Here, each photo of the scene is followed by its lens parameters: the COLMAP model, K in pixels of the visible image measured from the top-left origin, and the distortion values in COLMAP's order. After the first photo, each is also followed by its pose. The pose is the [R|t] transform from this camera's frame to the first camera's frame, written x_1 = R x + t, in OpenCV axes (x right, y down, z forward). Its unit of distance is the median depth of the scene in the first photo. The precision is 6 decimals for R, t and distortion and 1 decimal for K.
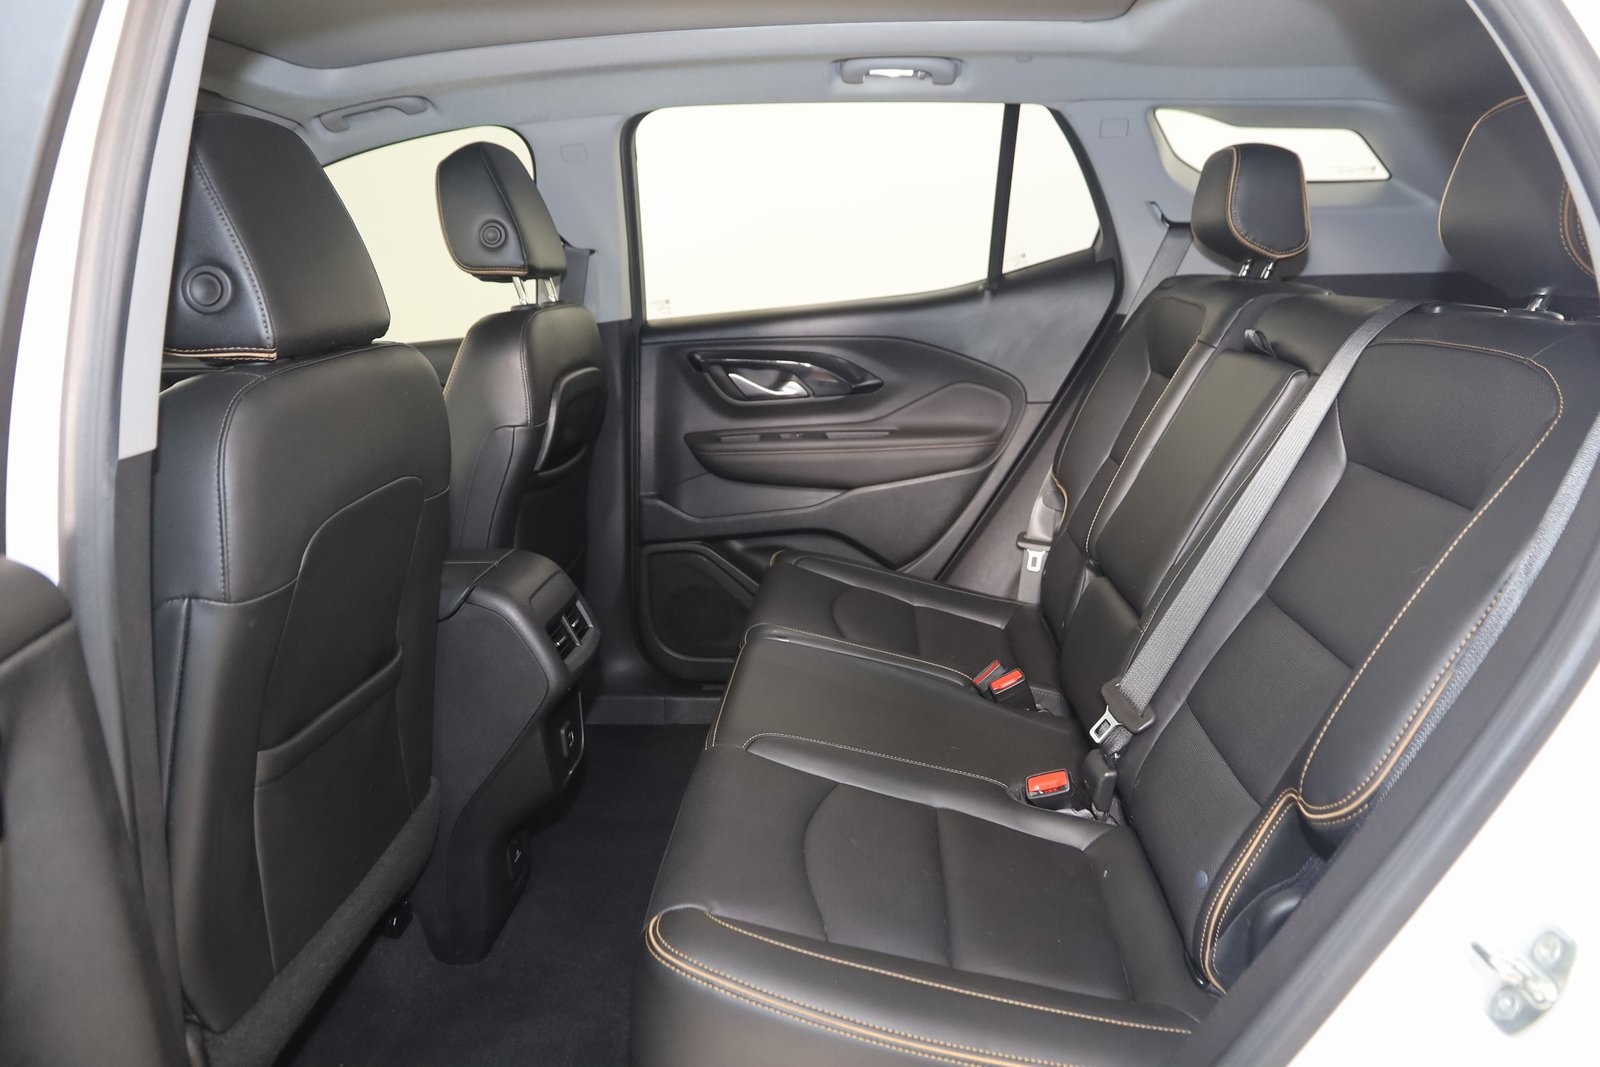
lens RADIAL K [[1094.9, 0, 800.0], [0, 1094.9, 533.5], [0, 0, 1]] dist [-0.114867, 0.076494]
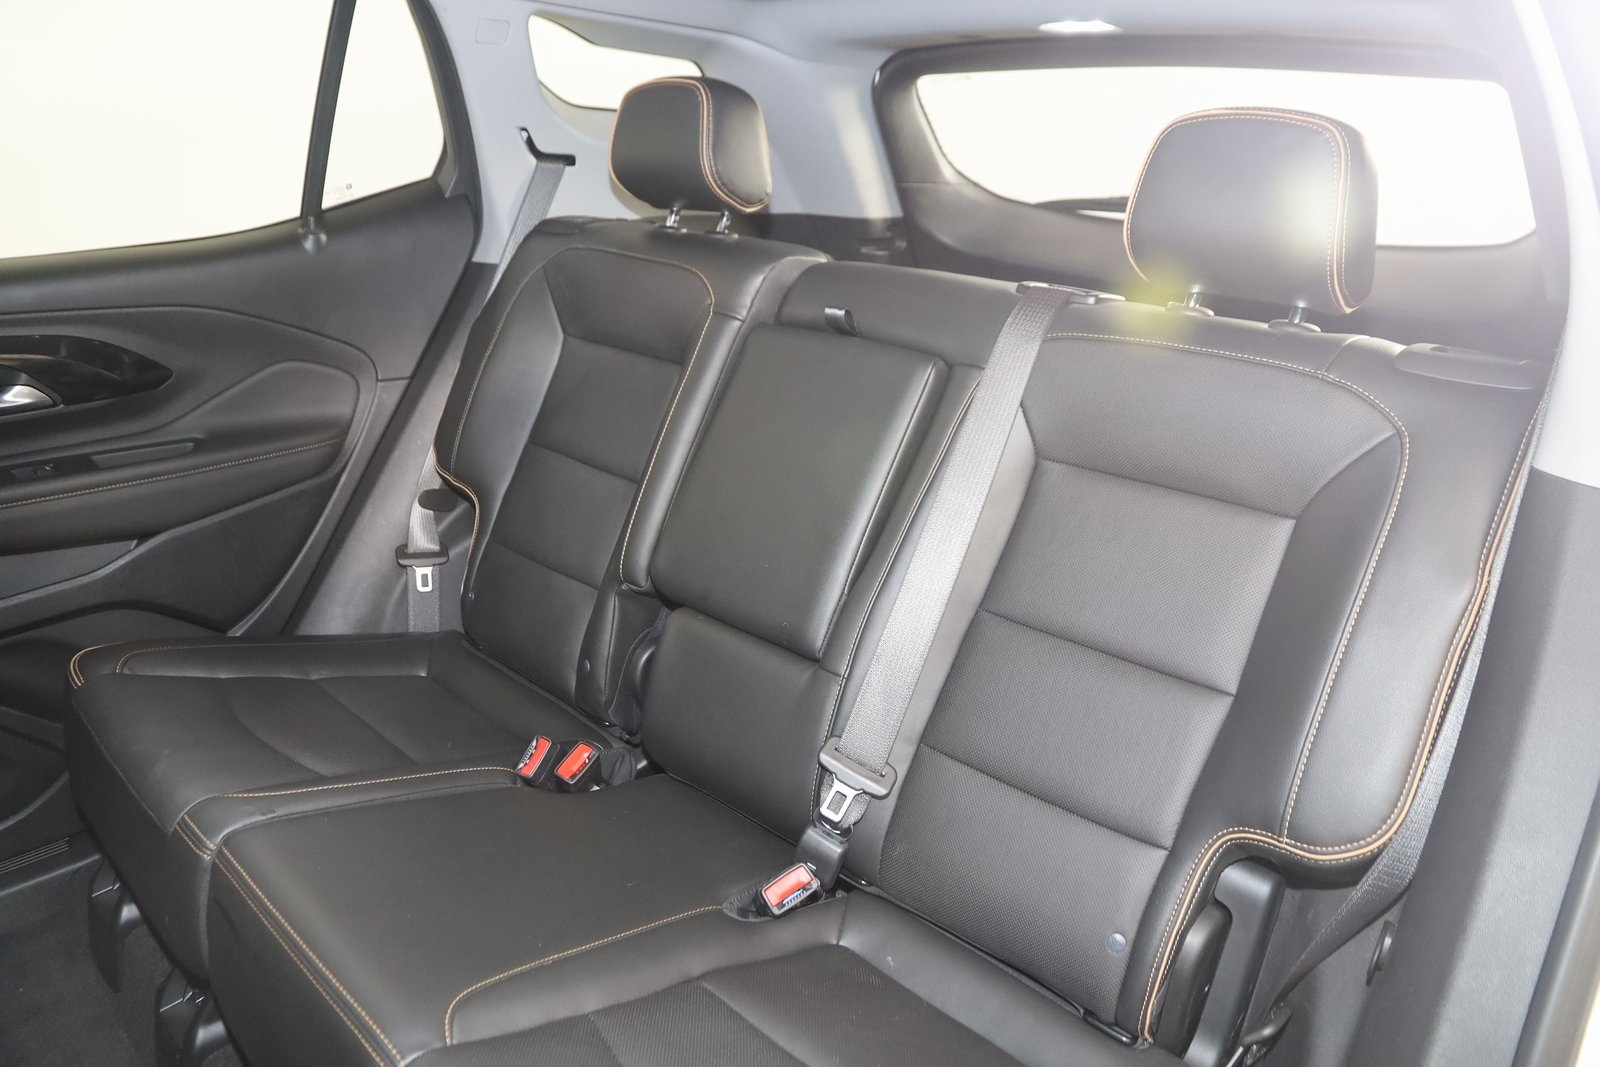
lens RADIAL K [[1094.9, 0, 800.0], [0, 1094.9, 533.5], [0, 0, 1]] dist [-0.114867, 0.076494]
pose [[0.630417, -0.196805, 0.750894, -0.198511], [0.123352, 0.980434, 0.153405, -0.094788], [-0.766393, -0.004085, 0.642359, 0.281696]]
